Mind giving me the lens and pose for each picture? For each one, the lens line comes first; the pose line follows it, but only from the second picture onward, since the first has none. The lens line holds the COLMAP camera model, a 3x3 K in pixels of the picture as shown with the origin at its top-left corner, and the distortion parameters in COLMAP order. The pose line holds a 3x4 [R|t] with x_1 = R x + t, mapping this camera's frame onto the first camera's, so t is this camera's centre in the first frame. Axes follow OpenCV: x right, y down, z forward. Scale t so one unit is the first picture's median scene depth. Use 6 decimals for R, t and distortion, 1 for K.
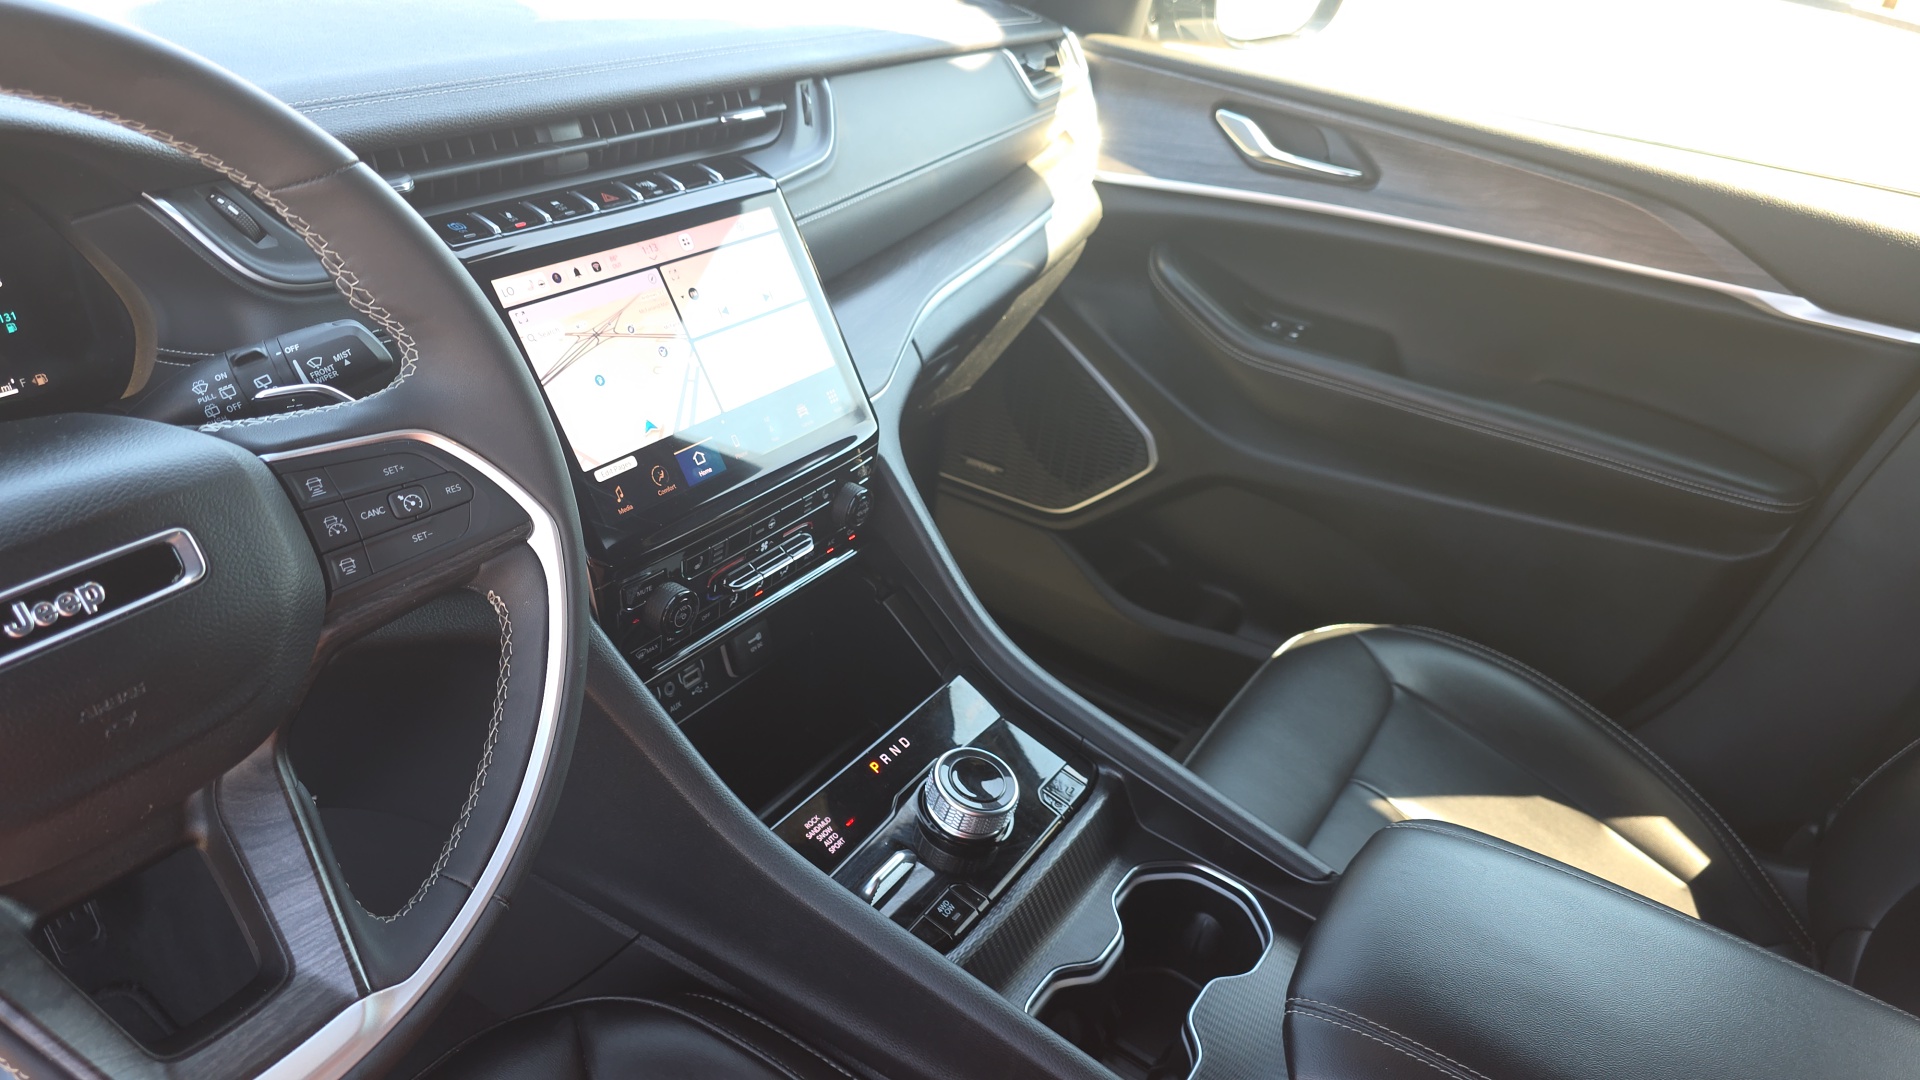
lens RADIAL K [[1330.5, 0, 971.6], [0, 1330.5, 567.8], [0, 0, 1]] dist [0.011142, -0.001905]
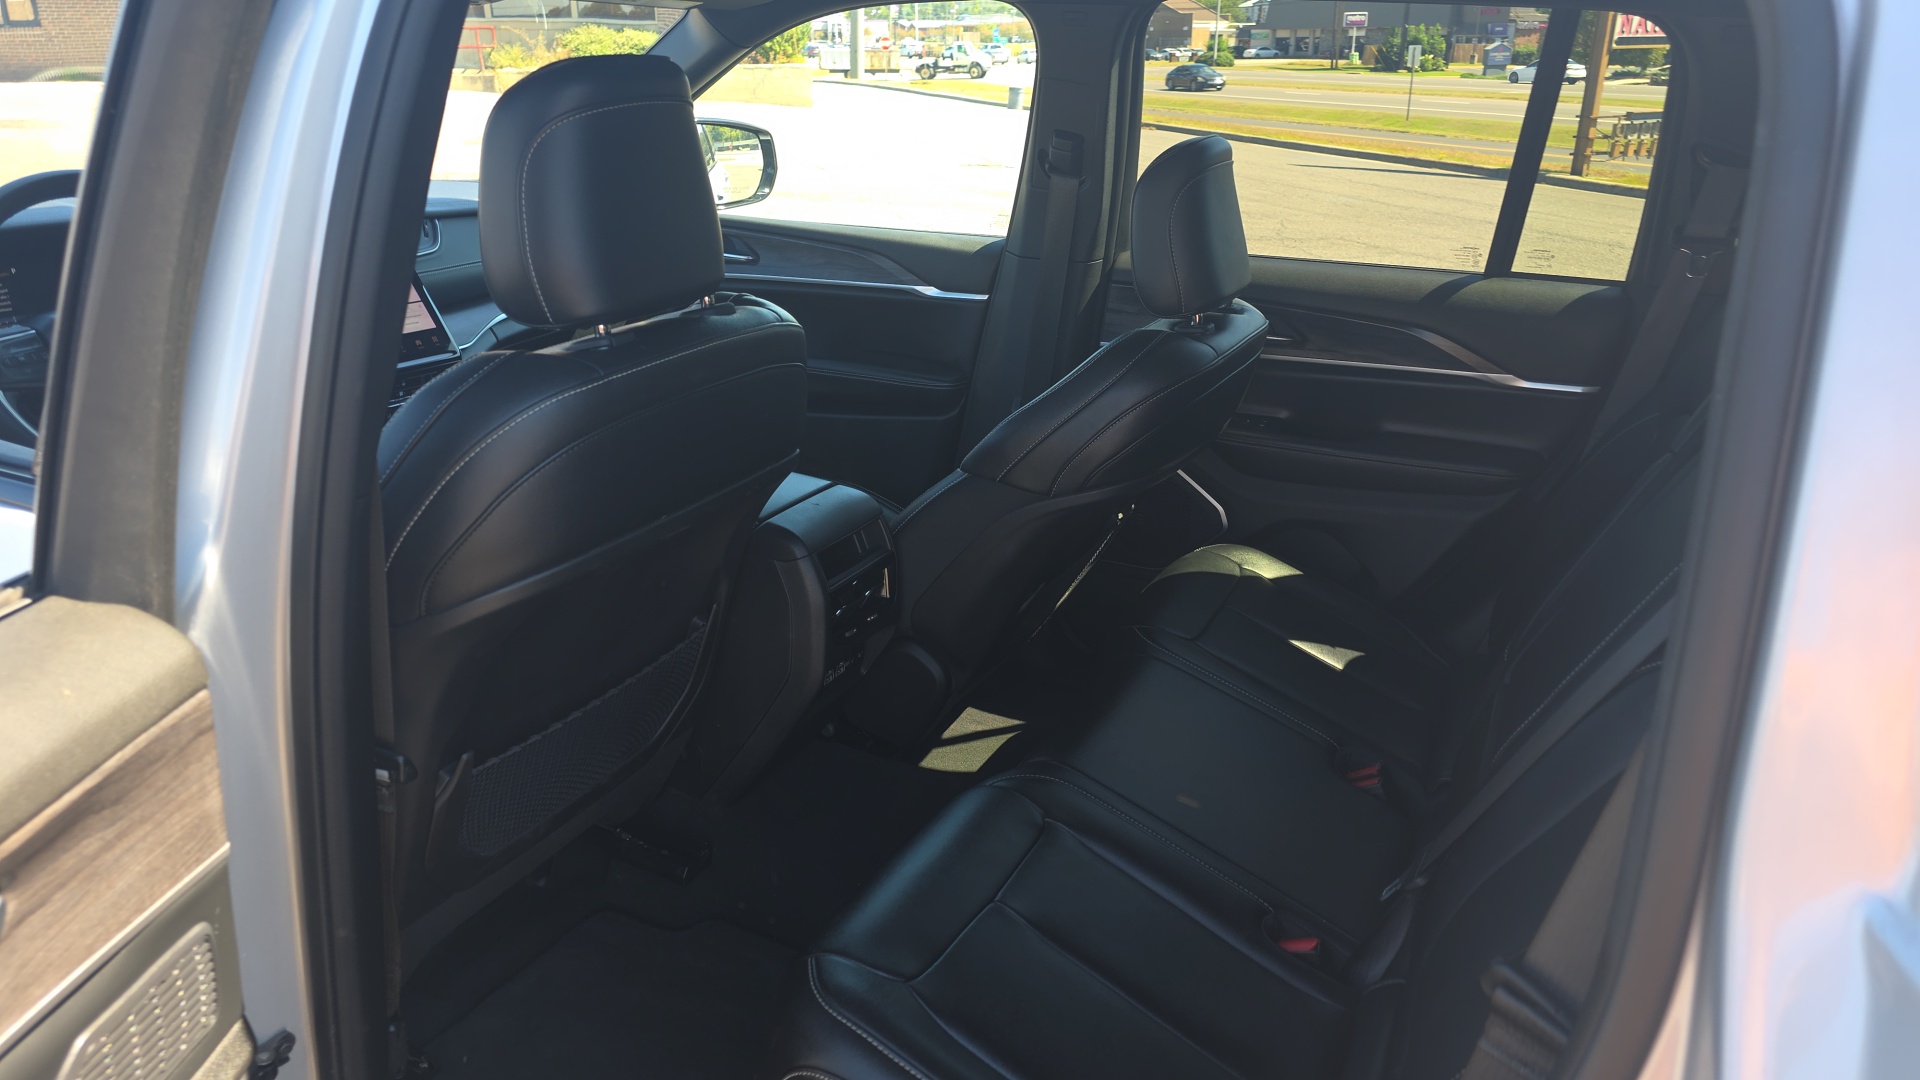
lens RADIAL K [[1319.1, 0, 966.2], [0, 1319.1, 561.8], [0, 0, 1]] dist [0.066696, -0.068427]
pose [[0.992264, -0.110197, 0.057179, 0.653016], [0.118302, 0.978950, -0.166319, 0.760430], [-0.037648, 0.171797, 0.984413, -1.306449]]
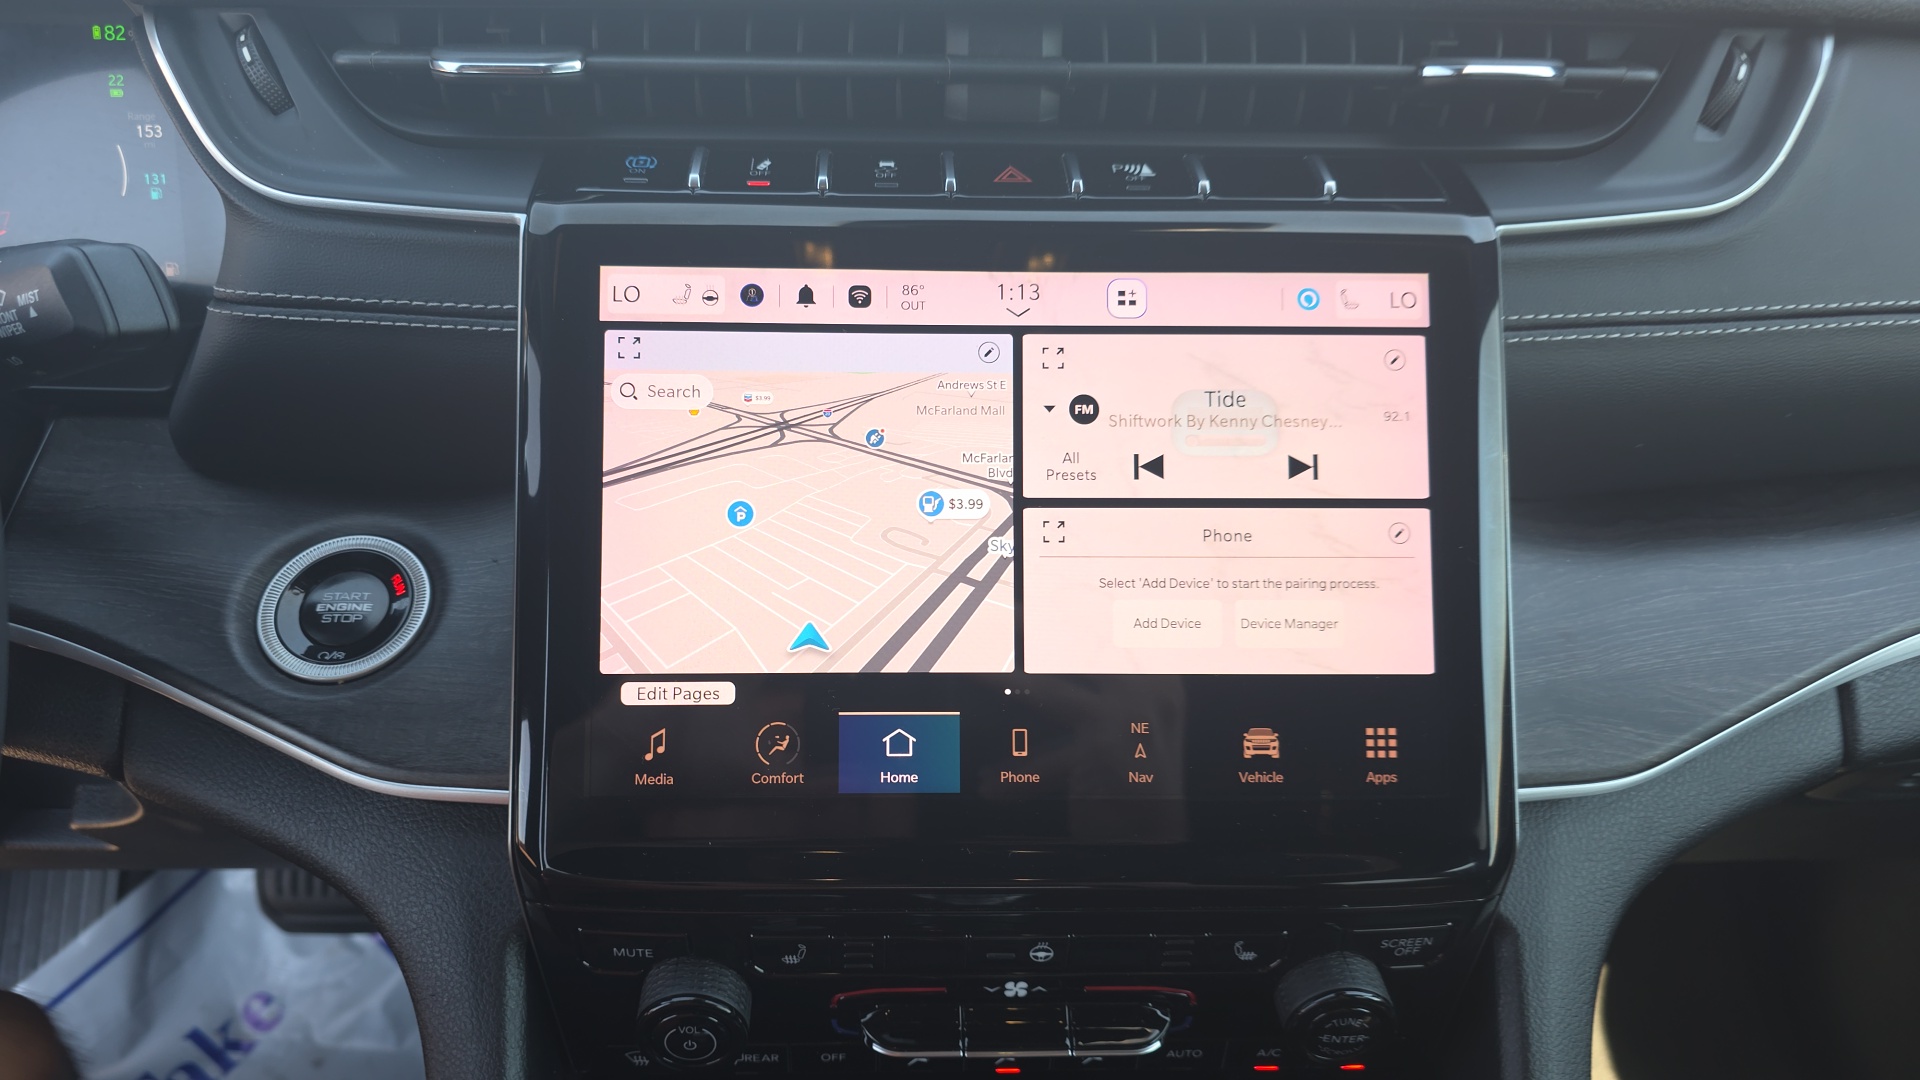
lens RADIAL K [[1339.3, 0, 930.0], [0, 1339.3, 505.1], [0, 0, 1]] dist [0.060248, -0.114983]
pose [[0.566728, 0.313529, -0.761918, 0.105653], [-0.387886, 0.917401, 0.088993, -0.175587], [0.726886, 0.245103, 0.641530, 0.608068]]
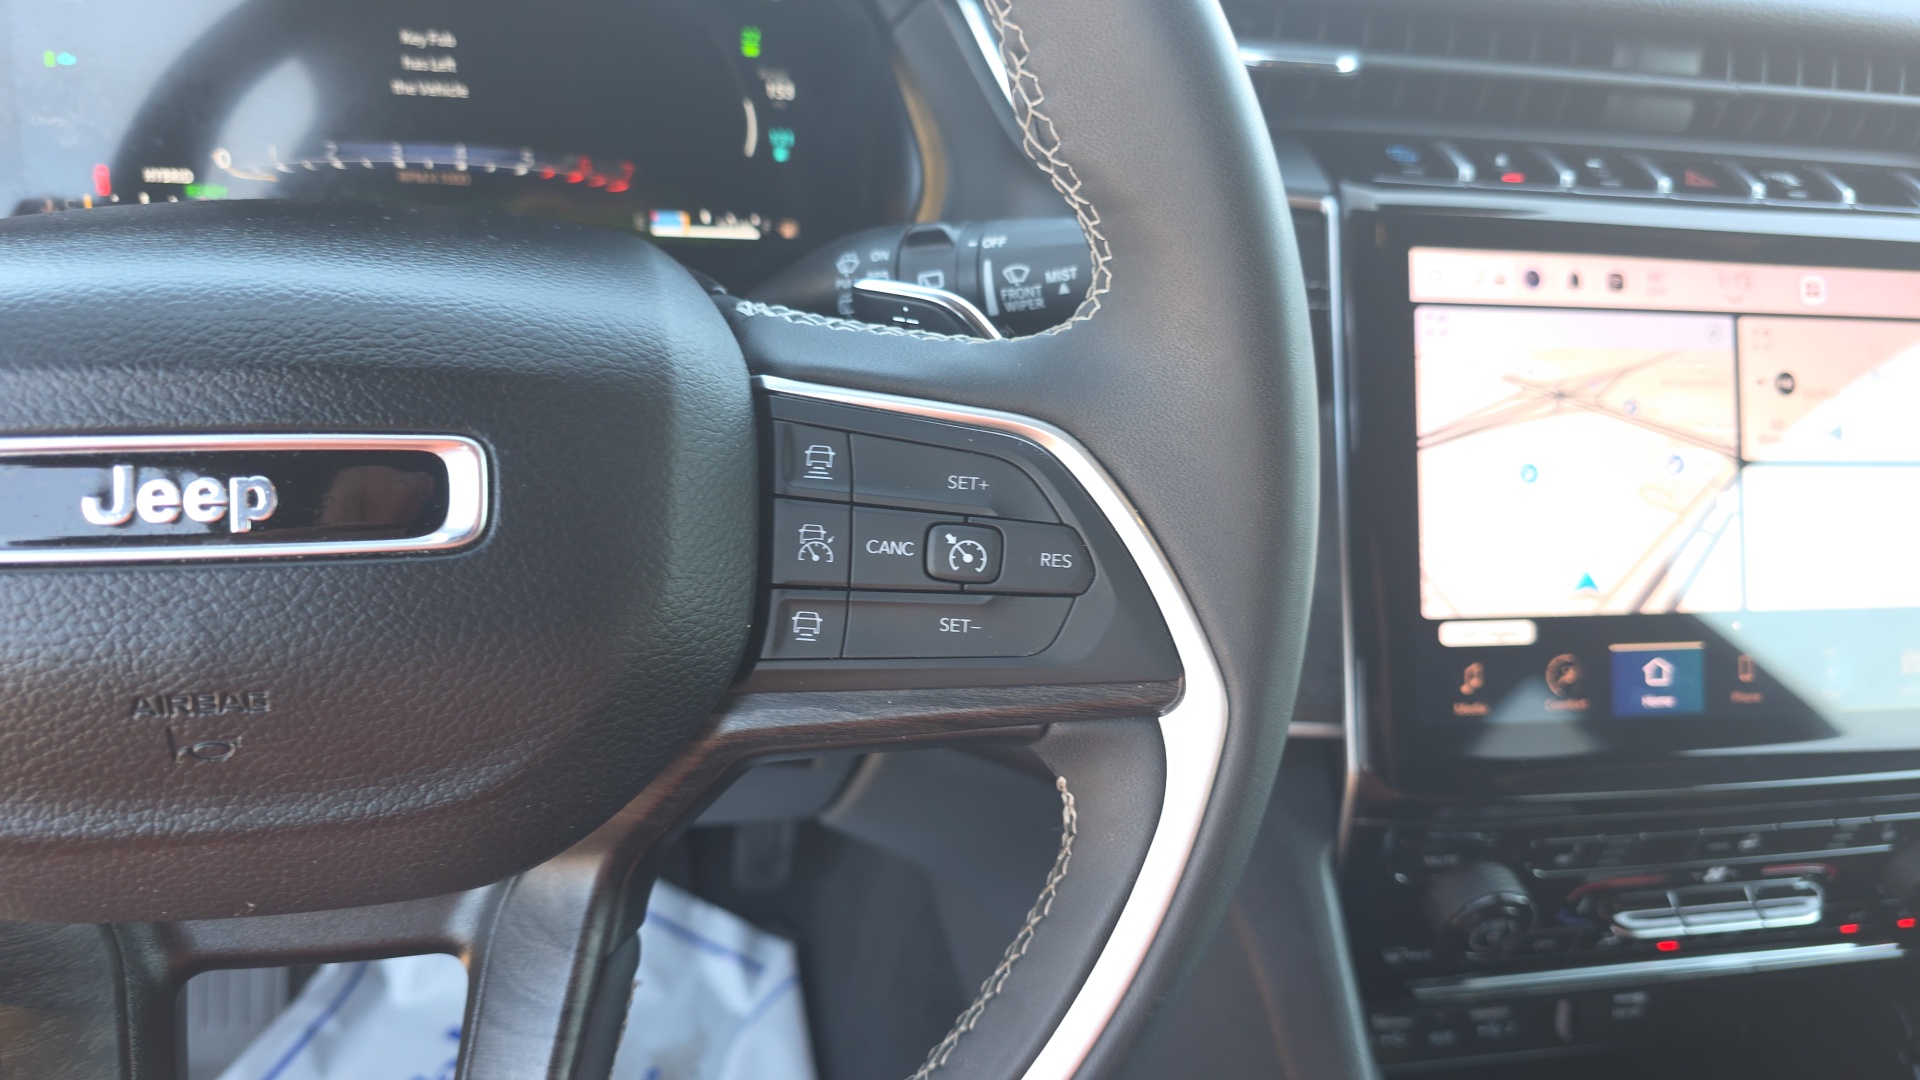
lens RADIAL K [[1356.5, 0, 968.6], [0, 1356.5, 554.7], [0, 0, 1]] dist [0.045095, -0.078913]
pose [[0.691394, 0.352817, -0.630472, -0.061480], [-0.396090, 0.914924, 0.077634, -0.051929], [0.604224, 0.196048, 0.772320, 0.360741]]
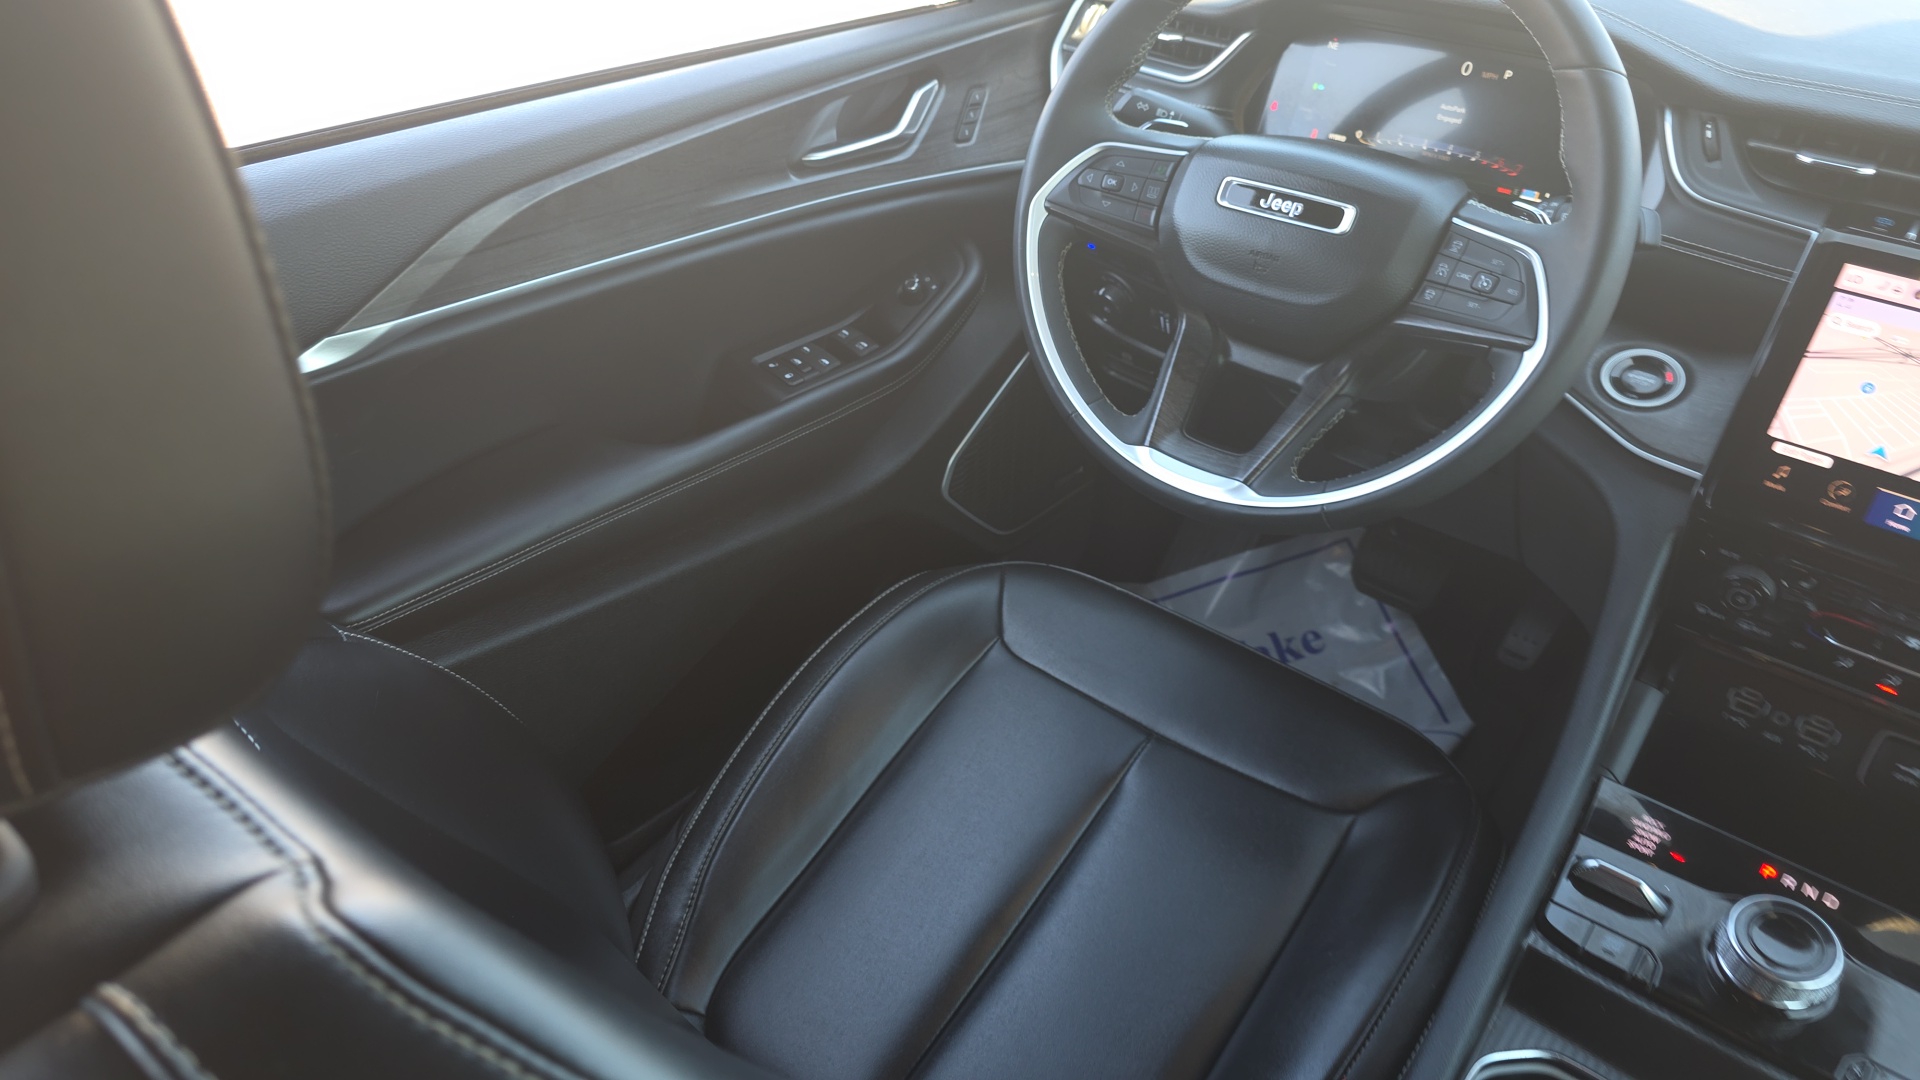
lens RADIAL K [[1328.8, 0, 913.2], [0, 1328.8, 531.6], [0, 0, 1]] dist [0.033190, -0.038688]
pose [[-0.127404, 0.455844, -0.880894, 0.658729], [-0.540080, 0.713037, 0.447093, -0.102769], [0.831915, 0.532715, 0.155349, 0.220803]]
